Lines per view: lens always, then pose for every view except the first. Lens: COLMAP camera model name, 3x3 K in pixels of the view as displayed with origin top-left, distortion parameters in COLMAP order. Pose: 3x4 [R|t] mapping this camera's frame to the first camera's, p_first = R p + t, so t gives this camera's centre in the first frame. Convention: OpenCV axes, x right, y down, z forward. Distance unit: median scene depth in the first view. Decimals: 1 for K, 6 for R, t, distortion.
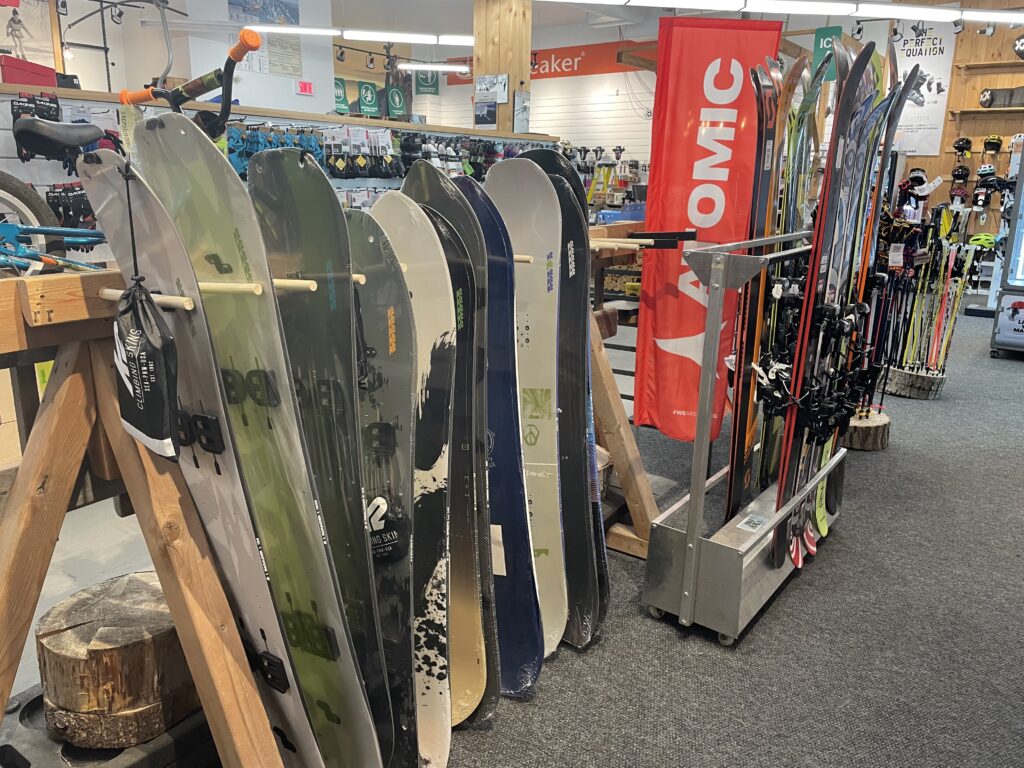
lens RADIAL K [[768.4, 0, 511.3], [0, 768.4, 371.2], [0, 0, 1]] dist [0.082513, -0.101064]
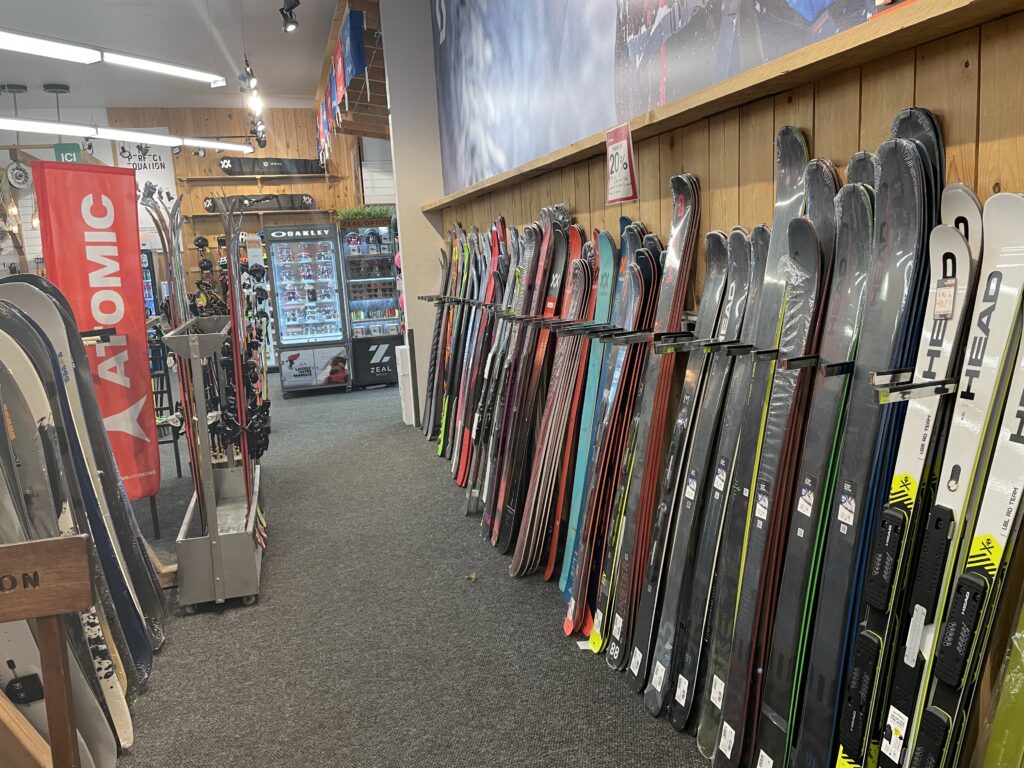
lens RADIAL K [[768.4, 0, 511.3], [0, 768.4, 371.2], [0, 0, 1]] dist [0.082513, -0.101064]
pose [[0.596839, -0.172241, 0.783656, -0.346197], [0.258908, 0.965784, 0.015084, 0.031576], [-0.759440, 0.193892, 0.621012, -0.233845]]
